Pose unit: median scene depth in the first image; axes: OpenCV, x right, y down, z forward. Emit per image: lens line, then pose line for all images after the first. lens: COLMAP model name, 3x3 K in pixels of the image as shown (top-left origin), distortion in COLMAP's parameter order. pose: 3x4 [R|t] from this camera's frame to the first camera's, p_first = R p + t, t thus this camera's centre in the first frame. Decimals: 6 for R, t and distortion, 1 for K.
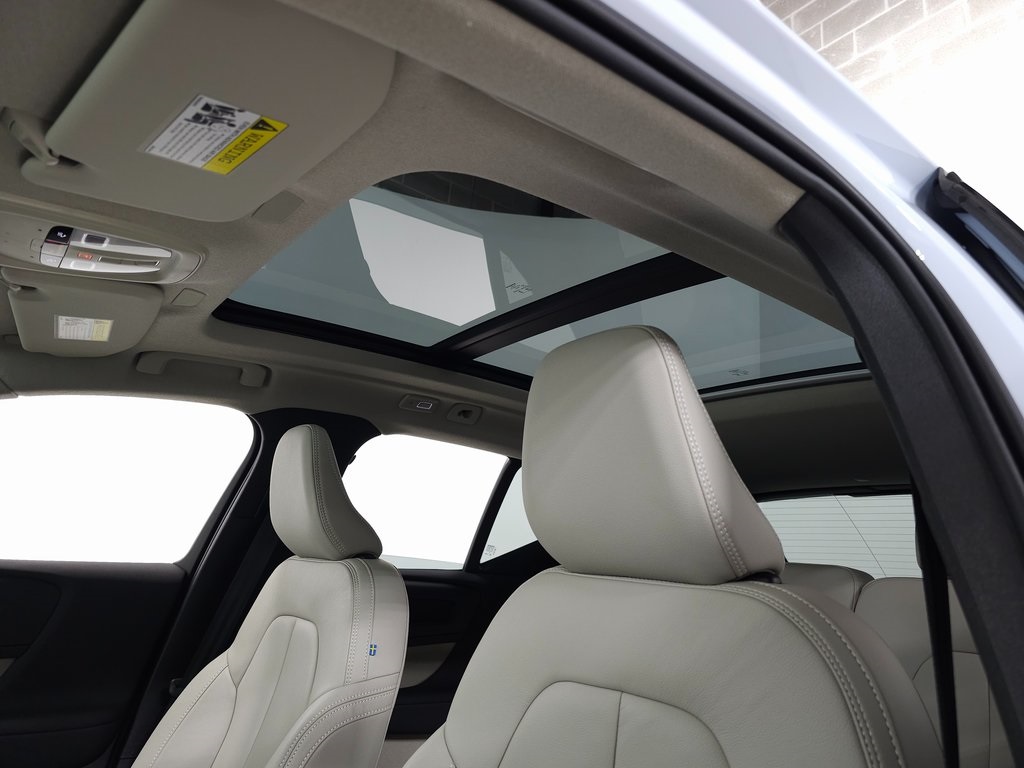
lens RADIAL K [[680.4, 0, 521.1], [0, 680.4, 383.6], [0, 0, 1]] dist [0.006381, -0.001518]
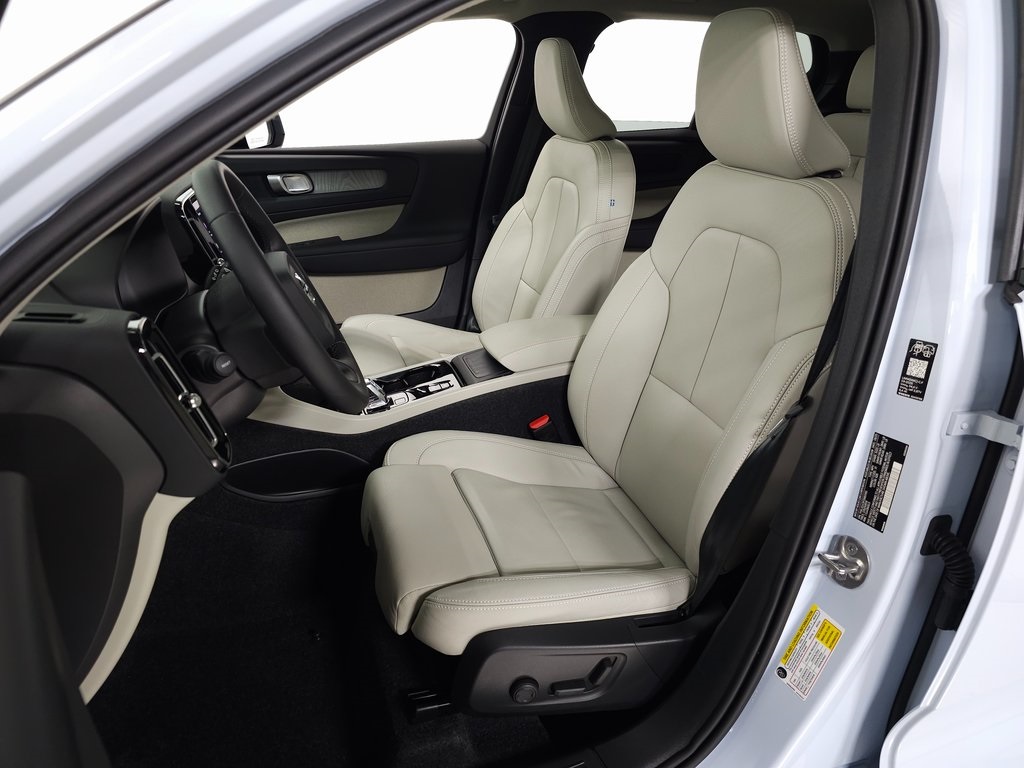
lens RADIAL K [[680.3, 0, 509.6], [0, 680.3, 388.3], [0, 0, 1]] dist [0.005920, -0.000624]
pose [[0.932997, 0.090179, -0.348404, 0.133566], [0.150101, 0.782367, 0.604460, -0.235364], [0.327089, -0.616255, 0.716410, -0.427908]]
